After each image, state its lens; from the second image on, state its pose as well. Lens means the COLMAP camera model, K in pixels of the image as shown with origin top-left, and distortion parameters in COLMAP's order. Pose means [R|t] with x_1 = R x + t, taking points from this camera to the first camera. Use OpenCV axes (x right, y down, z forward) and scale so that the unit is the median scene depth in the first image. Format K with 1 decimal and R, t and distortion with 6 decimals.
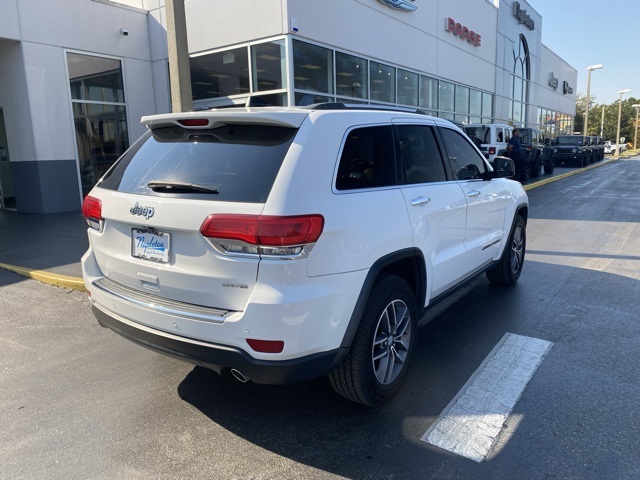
lens RADIAL K [[487.9, 0, 319.0], [0, 487.9, 241.6], [0, 0, 1]] dist [0.024186, -0.019425]
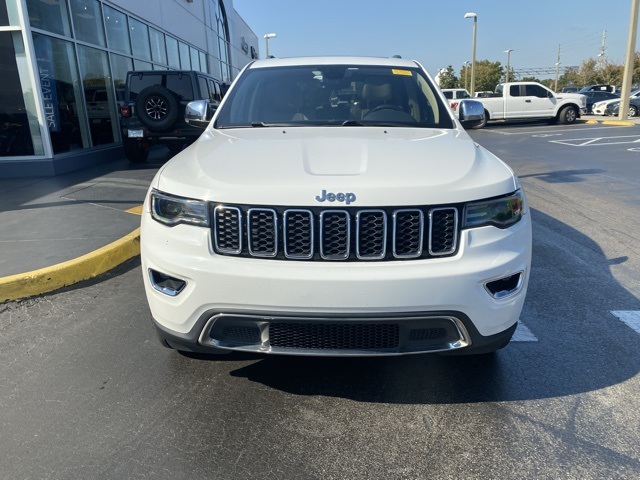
lens RADIAL K [[487.9, 0, 321.3], [0, 487.9, 234.6], [0, 0, 1]] dist [0.024186, -0.019425]
pose [[0.810921, -0.150459, 0.565481, -0.264031], [0.117693, 0.988567, 0.094255, 0.003211], [-0.573198, -0.009880, 0.819358, 0.109122]]
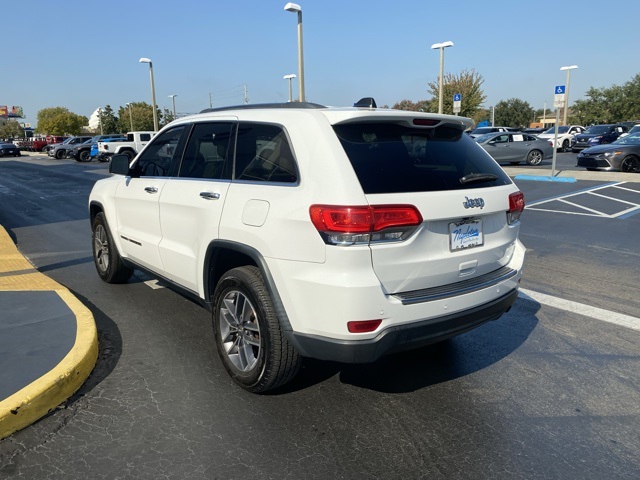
lens RADIAL K [[487.9, 0, 323.9], [0, 487.9, 237.4], [0, 0, 1]] dist [0.024186, -0.019425]
pose [[0.274125, -0.170984, 0.946372, -0.541892], [0.180430, 0.975737, 0.124026, -0.066363], [-0.944617, 0.136755, 0.298325, 0.360844]]
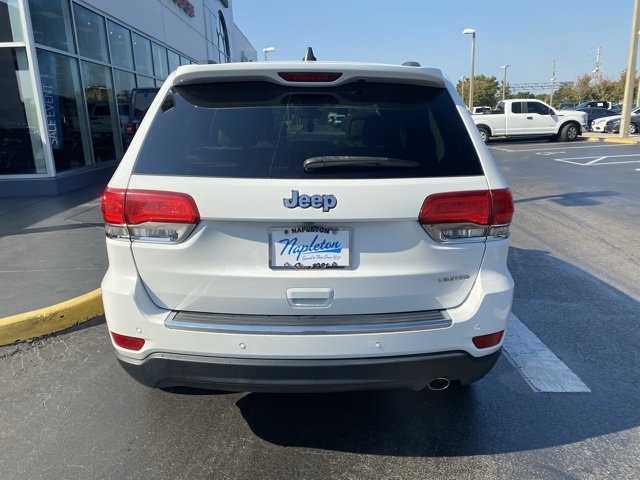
lens RADIAL K [[487.9, 0, 322.8], [0, 487.9, 238.5], [0, 0, 1]] dist [0.024186, -0.019425]
pose [[0.804667, -0.137535, 0.577577, -0.273674], [0.112643, 0.990496, 0.078929, -0.022463], [-0.582943, 0.001548, 0.812512, 0.151149]]
